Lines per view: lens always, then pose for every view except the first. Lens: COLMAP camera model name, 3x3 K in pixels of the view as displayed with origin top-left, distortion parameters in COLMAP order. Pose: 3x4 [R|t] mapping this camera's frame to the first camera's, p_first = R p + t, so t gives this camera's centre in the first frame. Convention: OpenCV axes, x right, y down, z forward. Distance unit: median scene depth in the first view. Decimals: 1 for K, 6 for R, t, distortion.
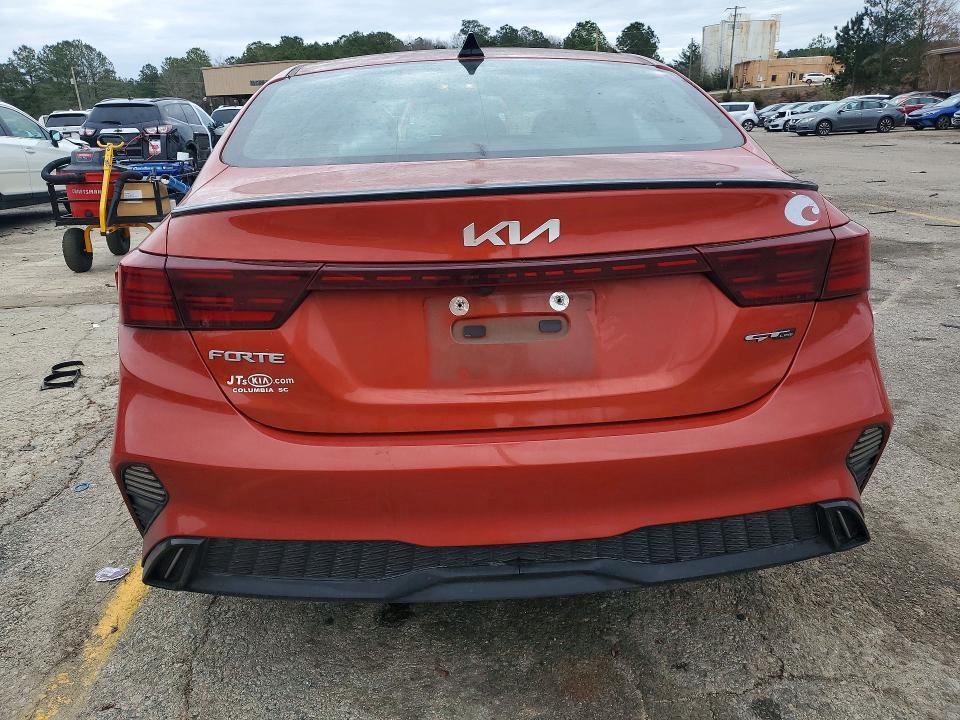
lens RADIAL K [[775.8, 0, 474.9], [0, 775.8, 357.2], [0, 0, 1]] dist [0.045310, -0.007376]
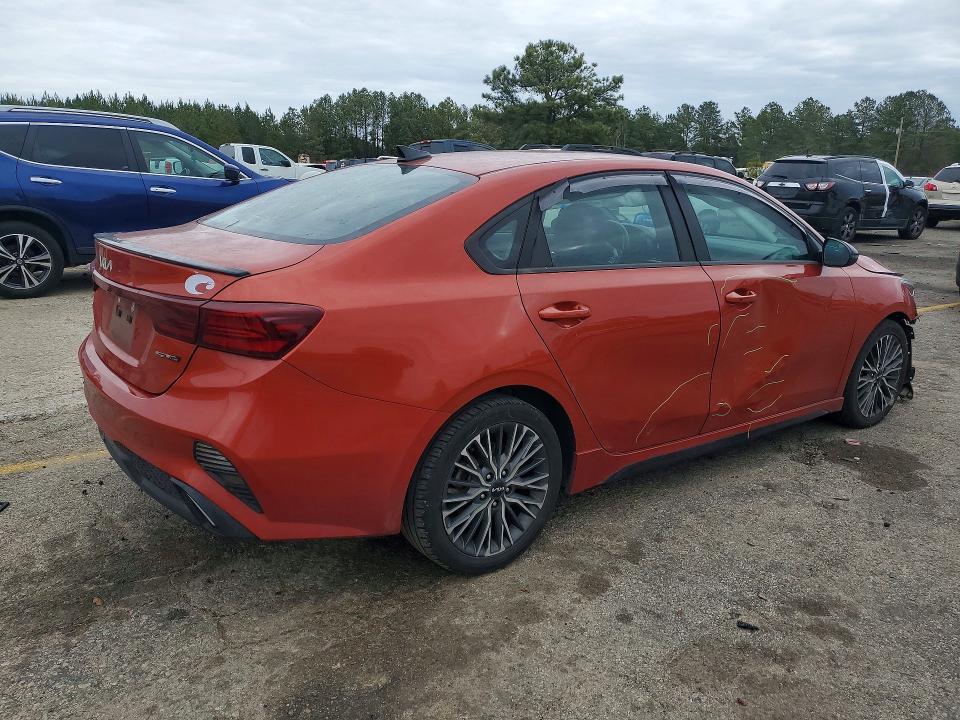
lens RADIAL K [[782.7, 0, 470.3], [0, 782.7, 358.3], [0, 0, 1]] dist [0.049684, -0.001927]
pose [[0.537731, 0.257347, -0.802881, 0.248434], [-0.298948, 0.948604, 0.103834, -0.046502], [0.788337, 0.184185, 0.587027, 0.068253]]
